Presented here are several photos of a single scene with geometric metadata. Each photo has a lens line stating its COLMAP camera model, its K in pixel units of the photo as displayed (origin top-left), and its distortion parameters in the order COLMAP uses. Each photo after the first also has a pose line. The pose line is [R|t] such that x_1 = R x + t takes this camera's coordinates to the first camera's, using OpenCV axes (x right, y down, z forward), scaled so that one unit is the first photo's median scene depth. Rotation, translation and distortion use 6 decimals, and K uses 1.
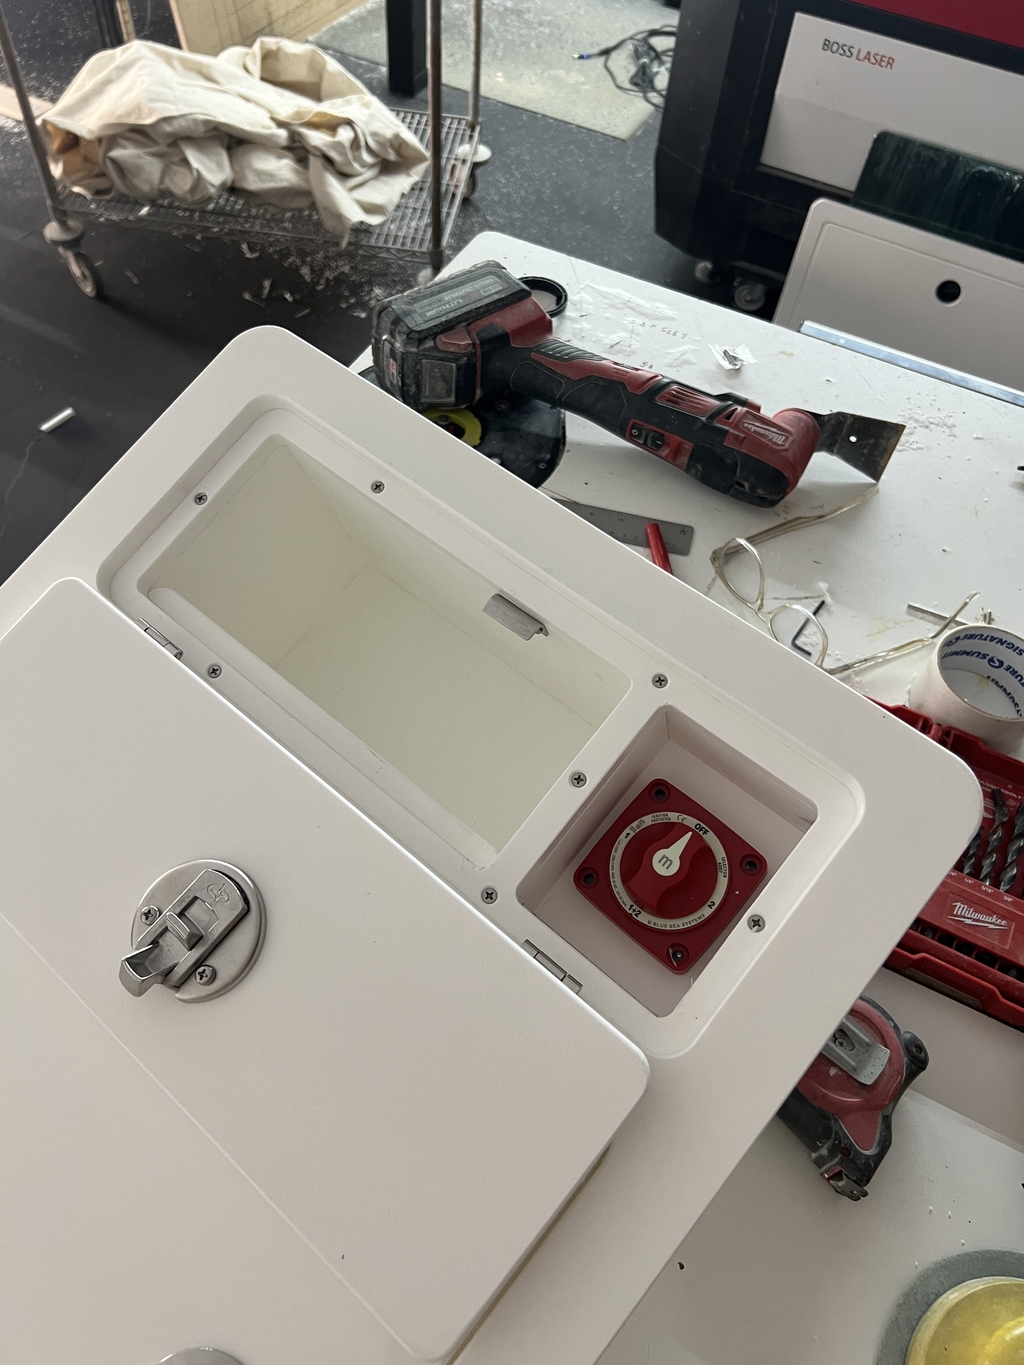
lens RADIAL K [[1043.5, 0, 500.0], [0, 1043.5, 679.4], [0, 0, 1]] dist [0.025065, -0.037888]
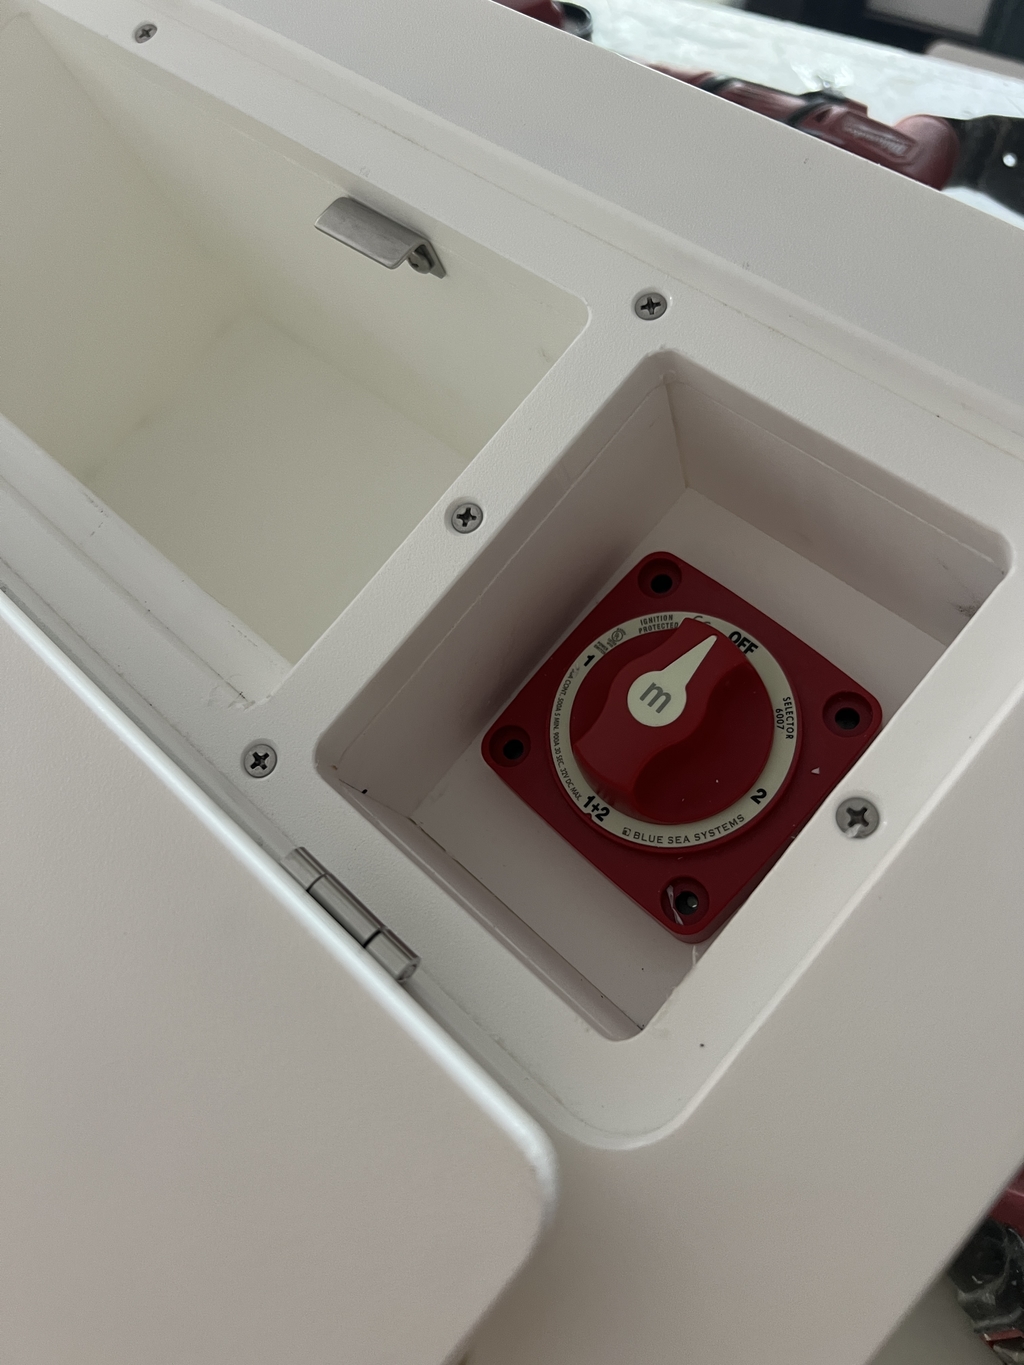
lens RADIAL K [[1043.5, 0, 521.7], [0, 1043.5, 692.0], [0, 0, 1]] dist [0.025065, -0.037888]
pose [[0.997714, 0.003902, -0.067465, 0.127327], [-0.002060, 0.999624, 0.027359, 0.156196], [0.067547, -0.027157, 0.997346, 0.526712]]
